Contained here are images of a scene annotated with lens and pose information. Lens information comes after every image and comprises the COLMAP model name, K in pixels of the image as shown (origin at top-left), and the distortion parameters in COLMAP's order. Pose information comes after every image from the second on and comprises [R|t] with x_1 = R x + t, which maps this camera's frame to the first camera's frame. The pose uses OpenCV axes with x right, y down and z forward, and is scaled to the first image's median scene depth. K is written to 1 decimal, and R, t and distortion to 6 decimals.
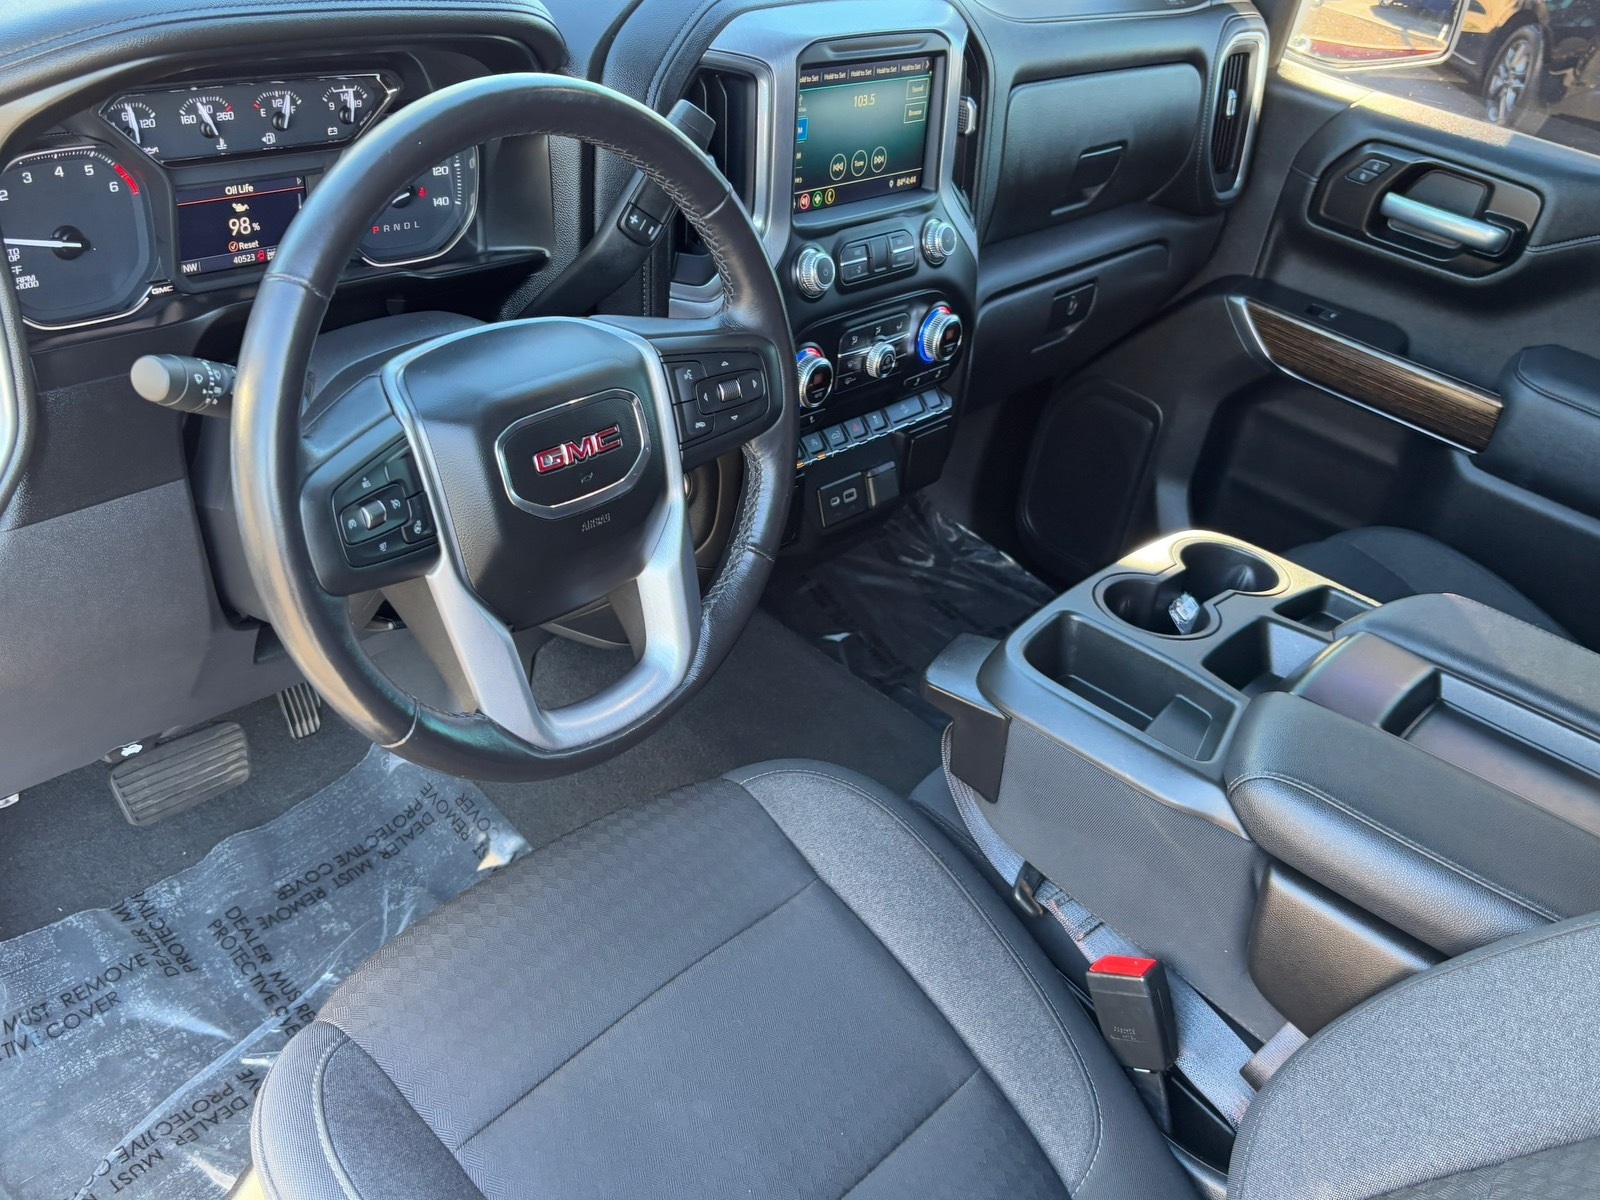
lens RADIAL K [[1527.1, 0, 802.7], [0, 1527.1, 606.2], [0, 0, 1]] dist [0.023525, 0.000000]
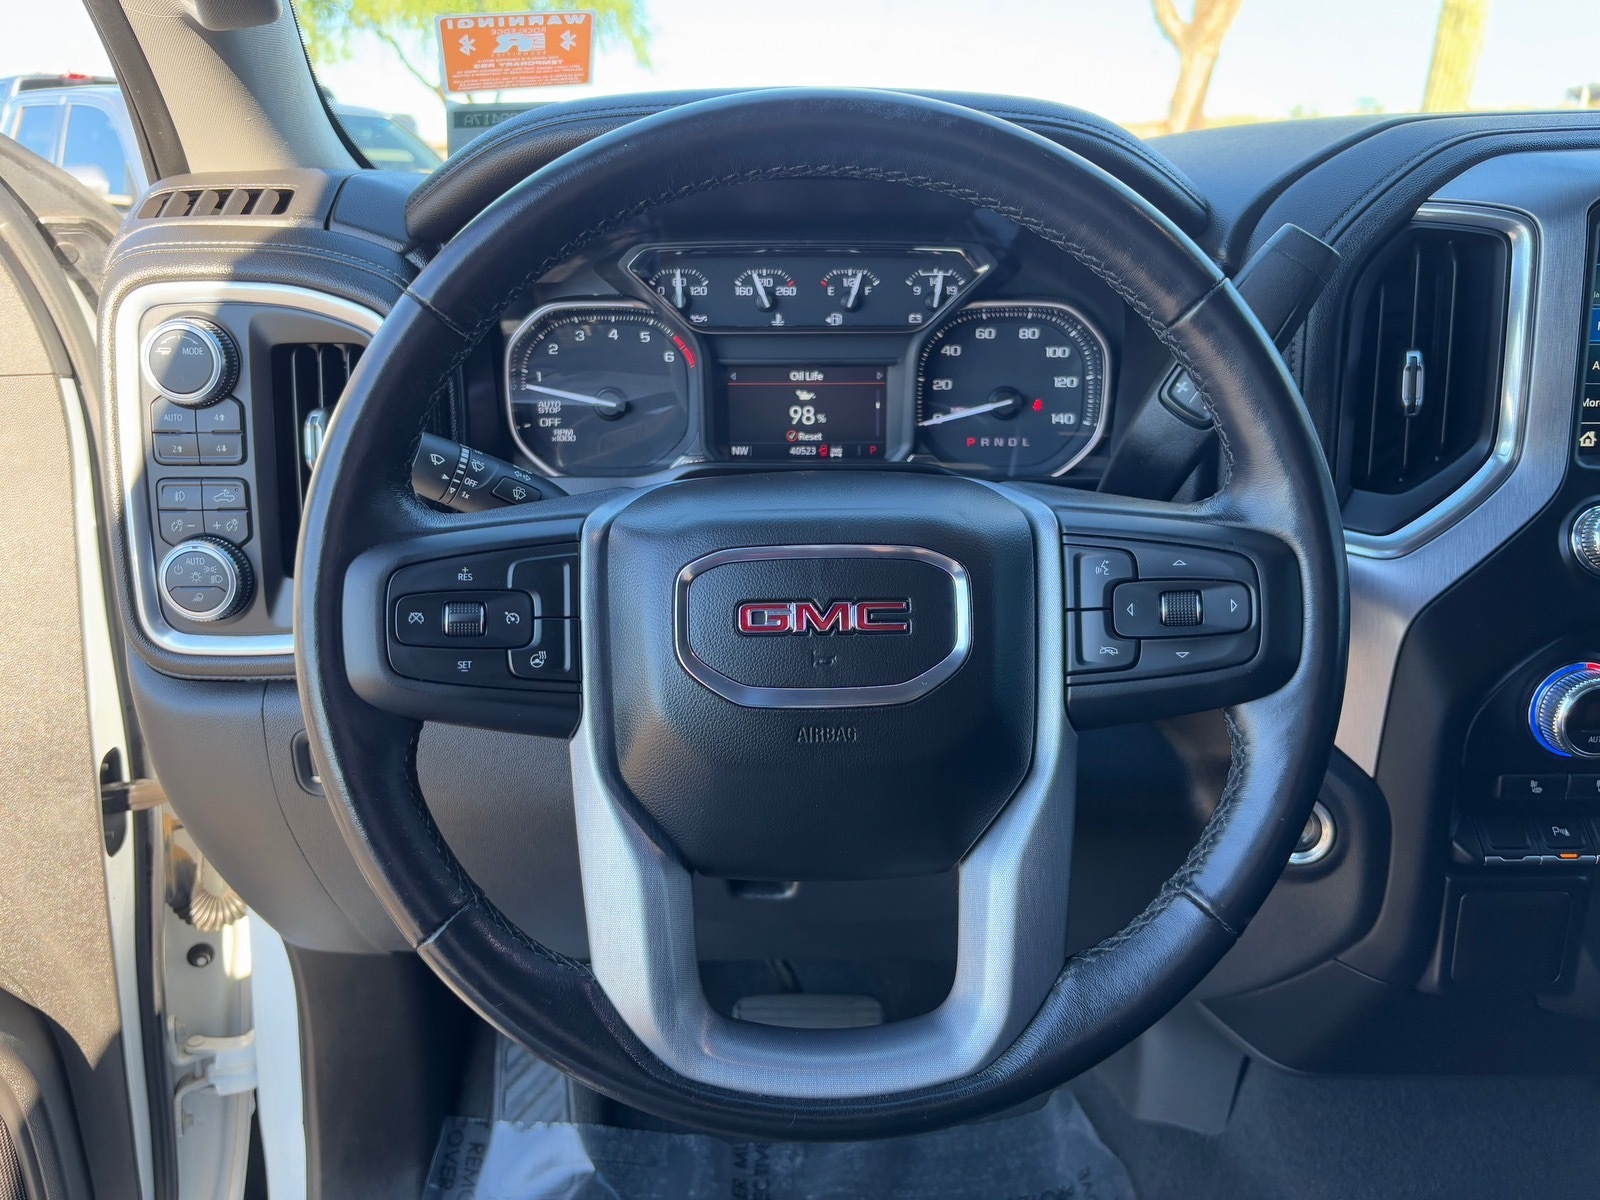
lens RADIAL K [[1234.1, 0, 790.2], [0, 1234.1, 599.5], [0, 0, 1]] dist [0.049432, -0.096779]
pose [[0.648887, 0.078167, -0.756859, 0.188897], [-0.308435, 0.936341, -0.167731, -0.012609], [0.695567, 0.342280, 0.631689, 0.509737]]
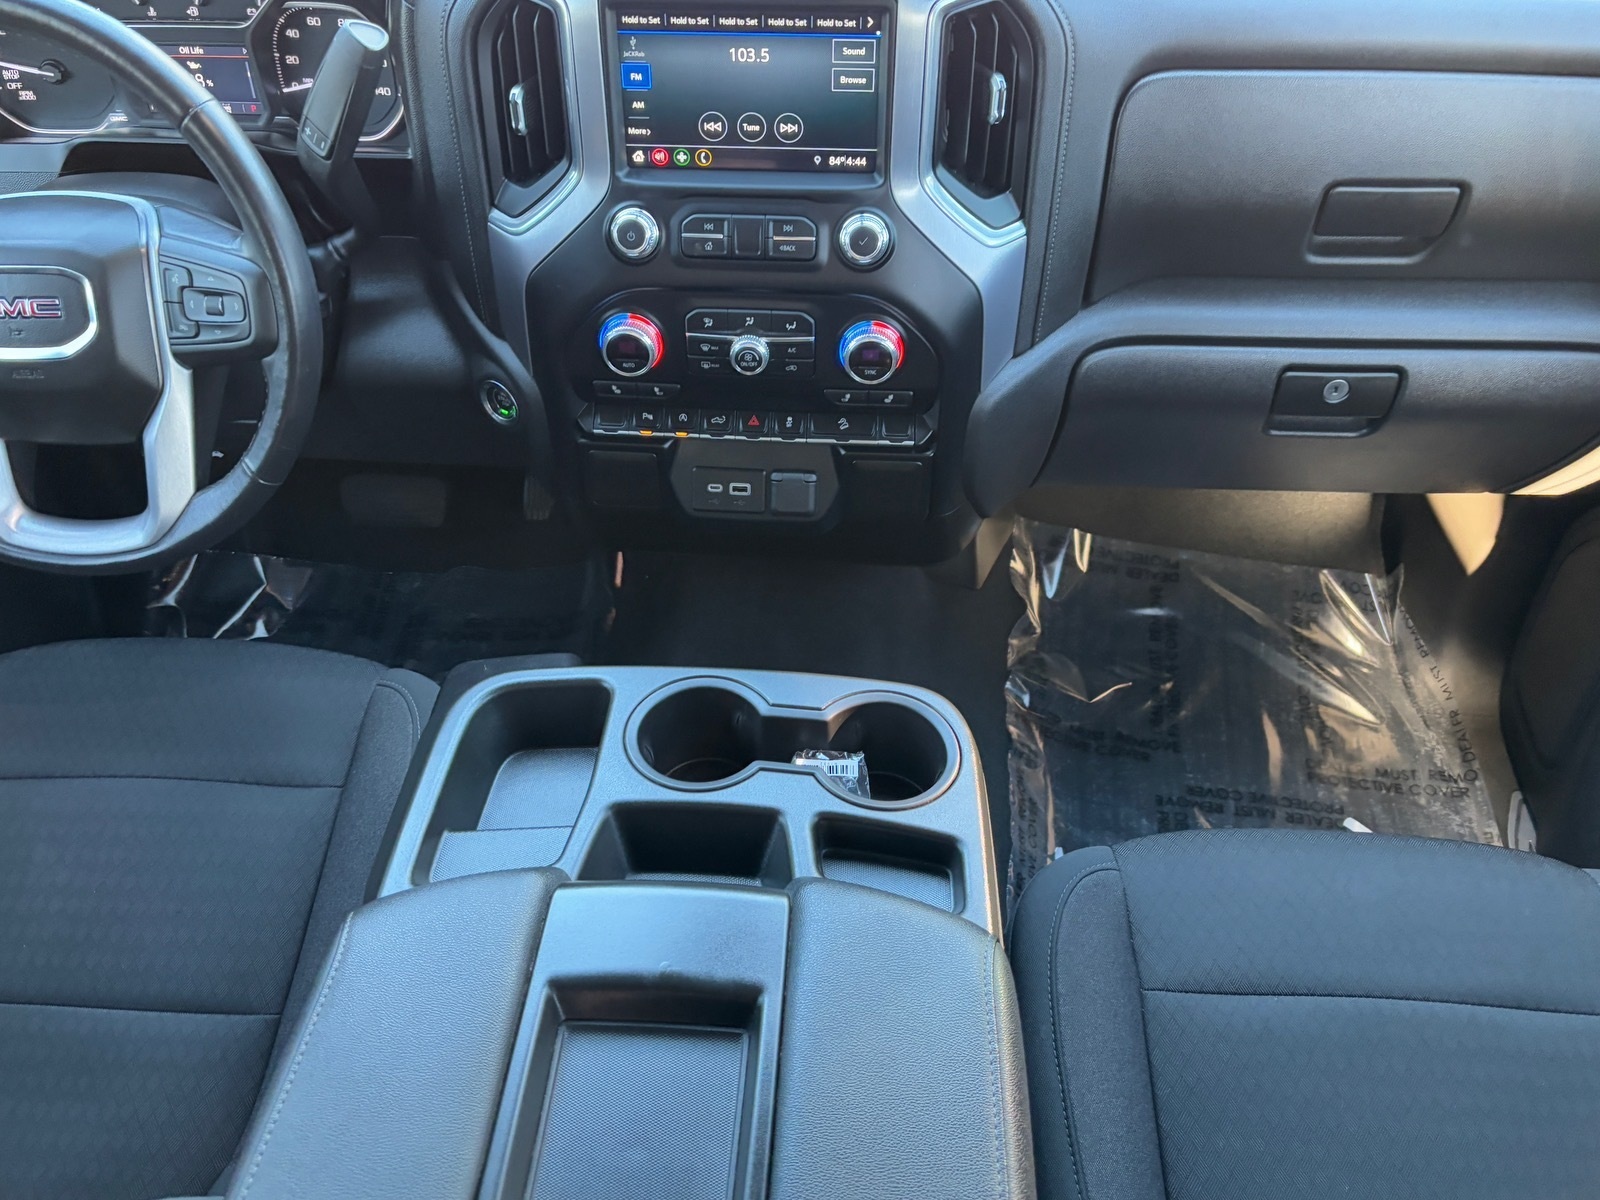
lens RADIAL K [[1321.9, 0, 794.9], [0, 1321.9, 606.7], [0, 0, 1]] dist [0.037199, -0.049769]
pose [[0.587327, 0.423164, -0.689913, 0.782092], [-0.336346, 0.902949, 0.267498, -0.288288], [0.736151, 0.074940, 0.672655, 0.602792]]
